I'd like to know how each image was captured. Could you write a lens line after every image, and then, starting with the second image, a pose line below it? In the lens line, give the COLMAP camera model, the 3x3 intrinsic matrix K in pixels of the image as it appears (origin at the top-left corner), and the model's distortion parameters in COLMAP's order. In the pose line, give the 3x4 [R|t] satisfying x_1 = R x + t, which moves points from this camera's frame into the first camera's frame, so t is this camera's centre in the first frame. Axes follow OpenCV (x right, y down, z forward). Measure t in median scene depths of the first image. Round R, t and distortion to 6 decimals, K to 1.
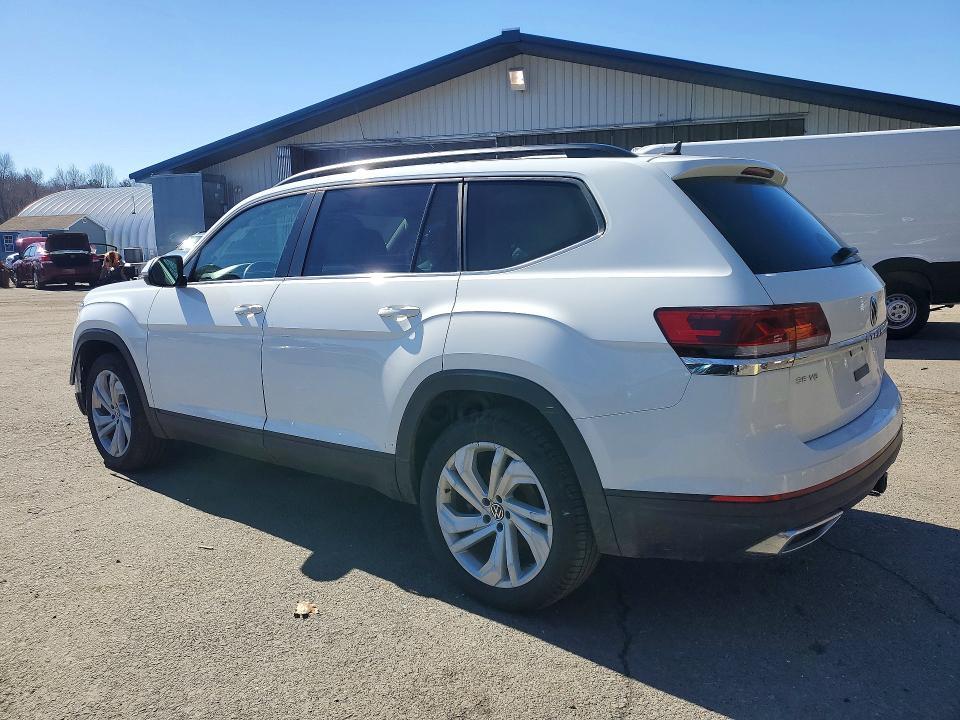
lens RADIAL K [[764.0, 0, 475.6], [0, 764.0, 356.5], [0, 0, 1]] dist [-0.007042, 0.001120]
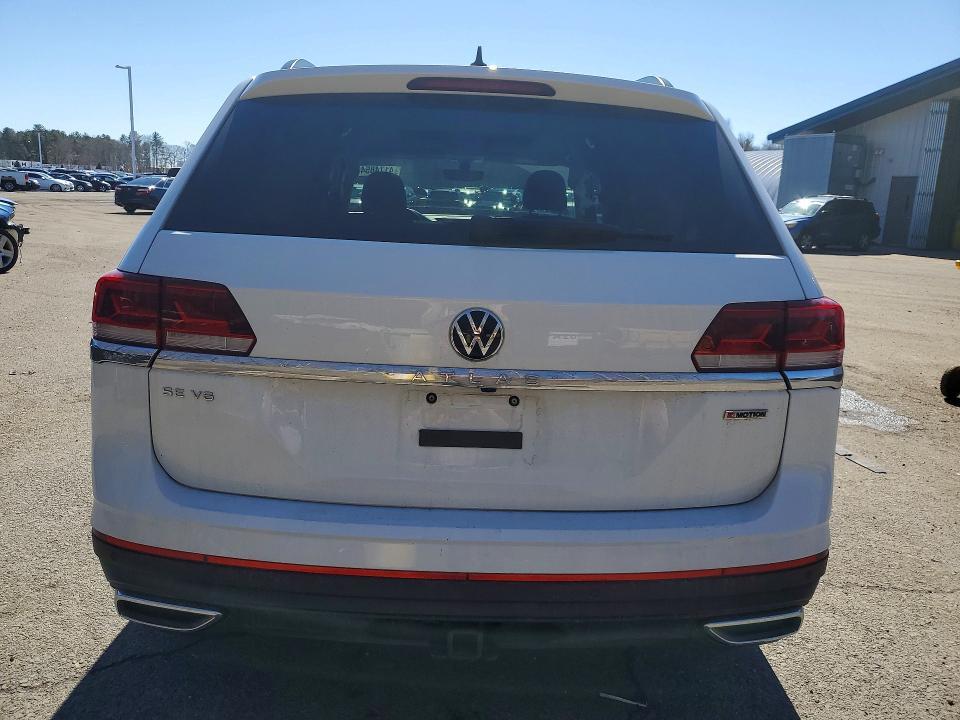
lens RADIAL K [[764.0, 0, 475.6], [0, 764.0, 356.5], [0, 0, 1]] dist [-0.007042, 0.001120]
pose [[0.627907, 0.201729, -0.751690, 0.114273], [-0.169089, 0.978114, 0.121250, -0.013237], [0.759699, 0.050969, 0.648275, 0.079815]]
